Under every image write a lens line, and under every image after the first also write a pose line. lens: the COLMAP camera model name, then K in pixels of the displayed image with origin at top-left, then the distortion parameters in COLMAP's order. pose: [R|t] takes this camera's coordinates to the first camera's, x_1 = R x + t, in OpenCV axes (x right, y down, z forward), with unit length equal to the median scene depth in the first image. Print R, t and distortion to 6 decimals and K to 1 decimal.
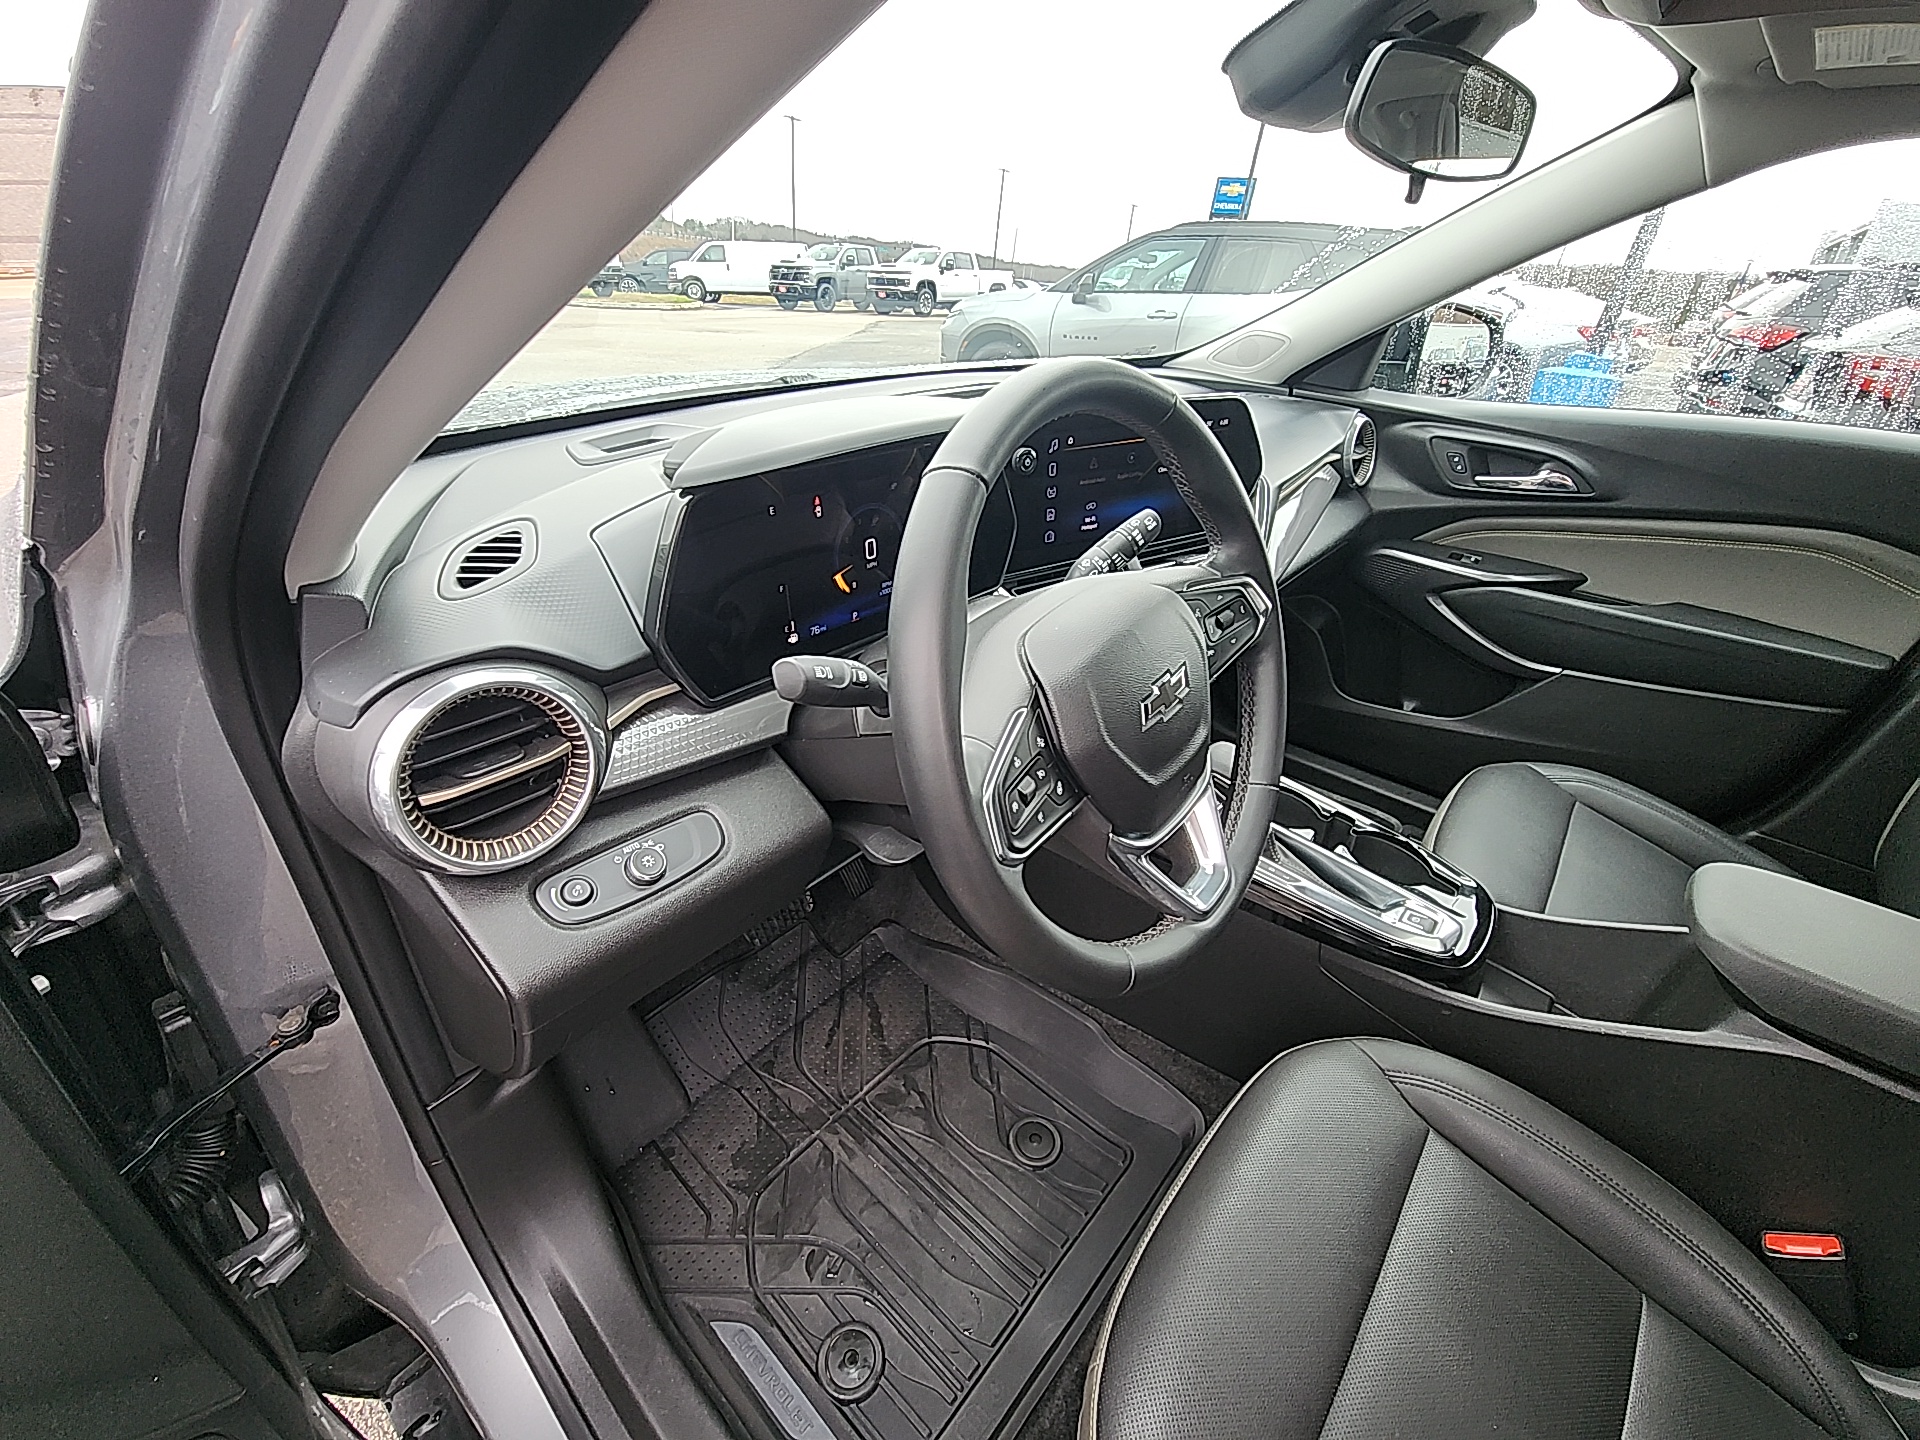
lens RADIAL K [[772.5, 0, 950.0], [0, 772.5, 709.4], [0, 0, 1]] dist [0.011952, -0.007389]
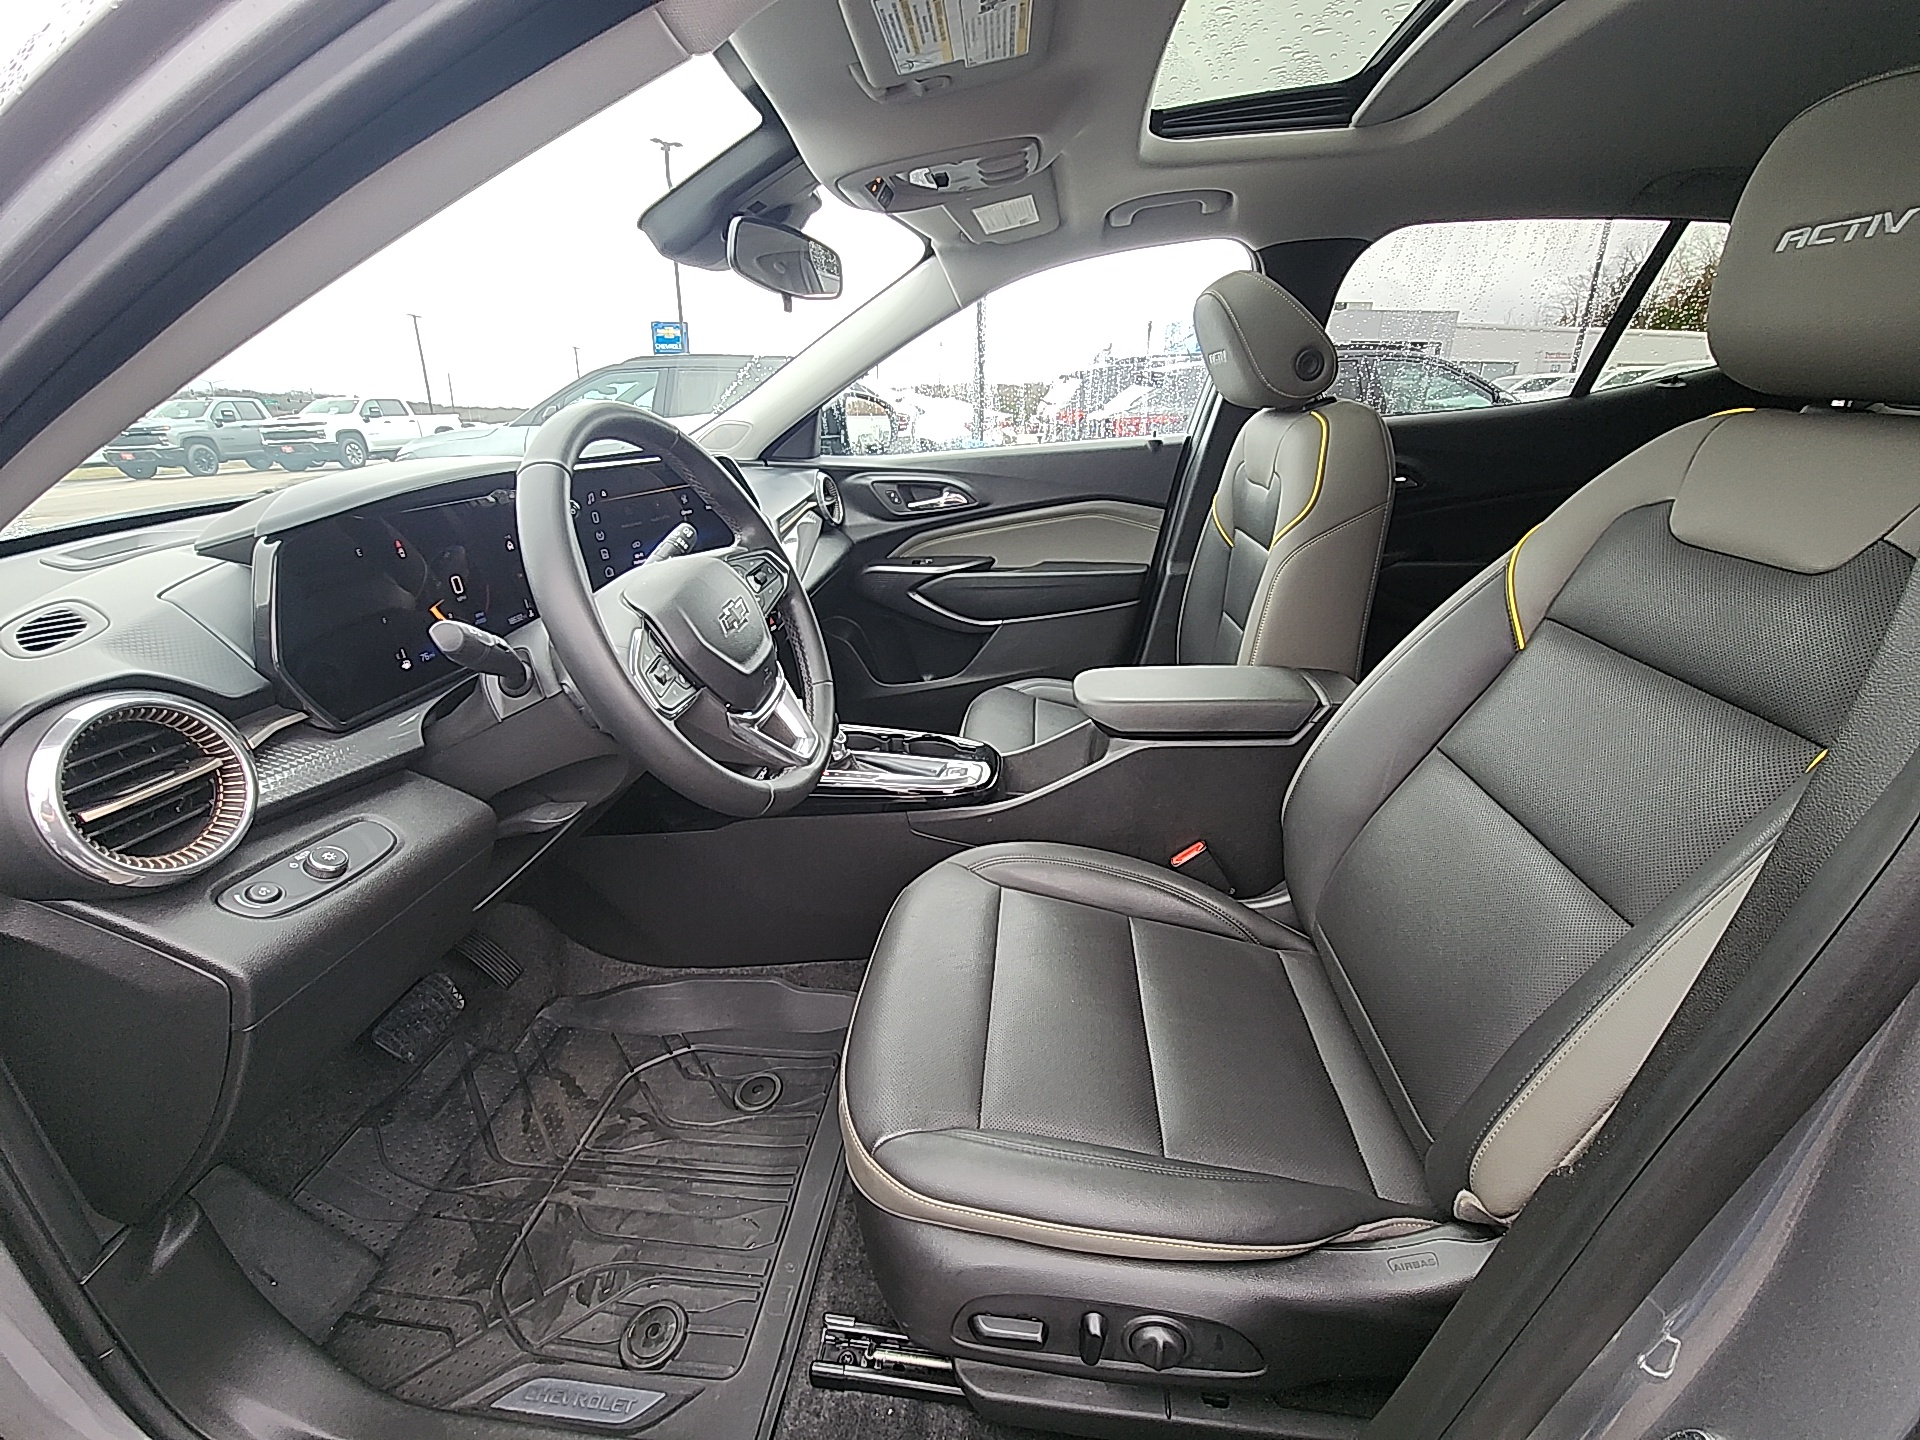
lens RADIAL K [[772.5, 0, 950.0], [0, 772.5, 709.4], [0, 0, 1]] dist [0.011952, -0.007389]
pose [[0.819627, -0.260807, 0.510090, -0.103614], [0.328105, 0.943580, -0.044760, 0.199722], [-0.469637, 0.204049, 0.858956, -0.236740]]
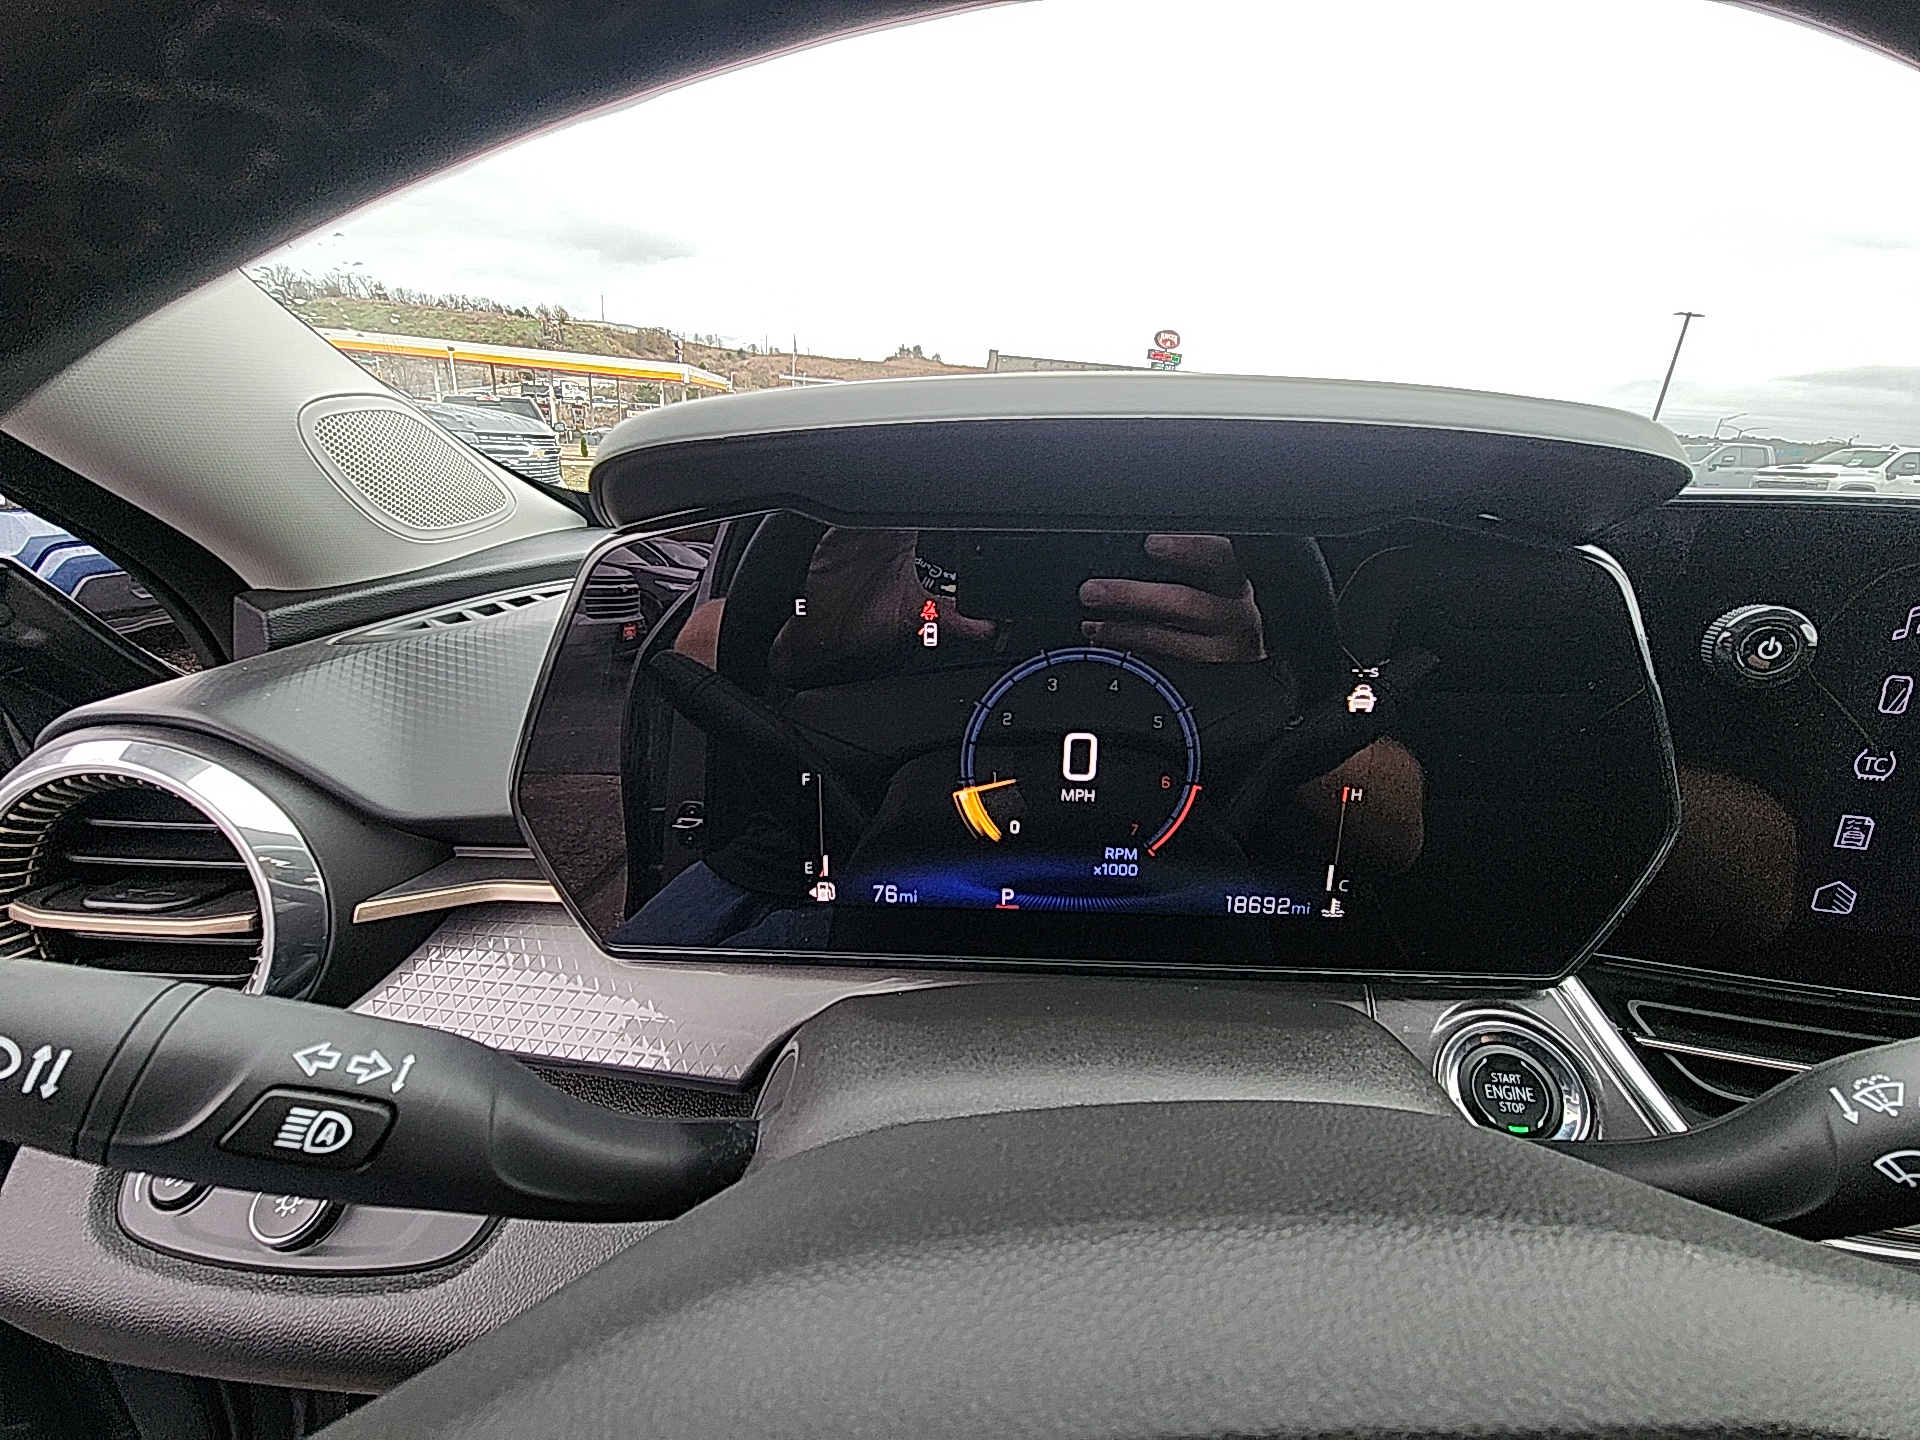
lens RADIAL K [[772.5, 0, 950.0], [0, 772.5, 709.4], [0, 0, 1]] dist [0.011952, -0.007389]
pose [[0.641318, 0.195862, -0.741856, 0.112219], [-0.376051, 0.923017, -0.081397, -0.128607], [0.668803, 0.331177, 0.665601, 0.506679]]
